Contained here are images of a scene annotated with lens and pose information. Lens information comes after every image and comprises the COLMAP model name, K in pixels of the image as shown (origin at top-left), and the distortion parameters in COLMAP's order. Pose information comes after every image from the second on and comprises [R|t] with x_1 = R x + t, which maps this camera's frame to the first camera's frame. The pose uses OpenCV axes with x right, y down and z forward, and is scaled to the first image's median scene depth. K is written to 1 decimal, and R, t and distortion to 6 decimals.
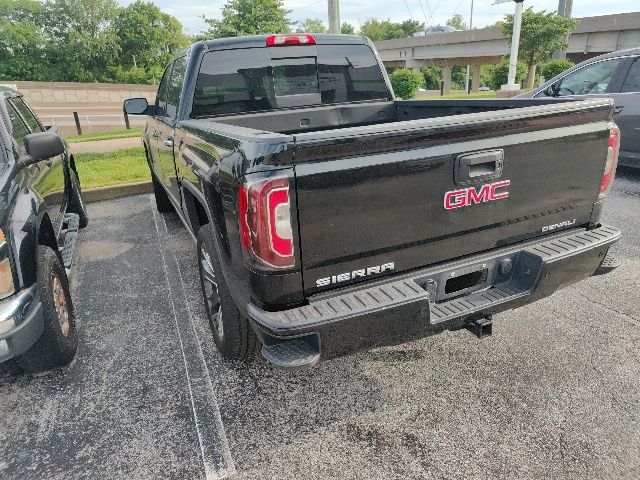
lens RADIAL K [[451.3, 0, 320.9], [0, 451.3, 256.0], [0, 0, 1]] dist [0.031981, -0.031538]
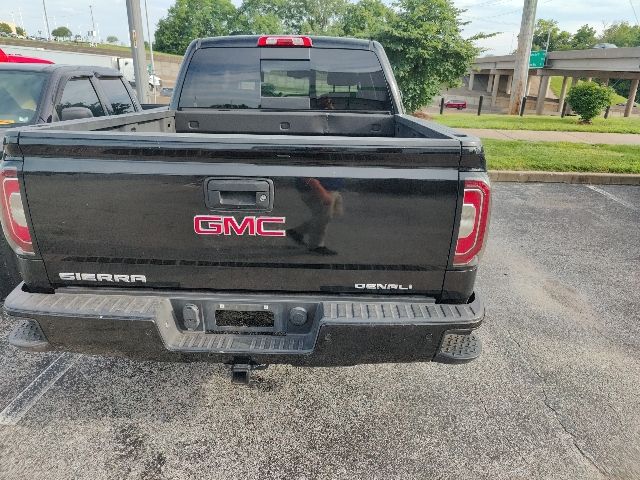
lens RADIAL K [[451.3, 0, 320.9], [0, 451.3, 255.3], [0, 0, 1]] dist [0.031981, -0.031538]
pose [[0.896468, 0.228651, -0.379558, 0.656823], [-0.227132, 0.972607, 0.049454, -0.124424], [0.380469, 0.041876, 0.923845, 0.189313]]
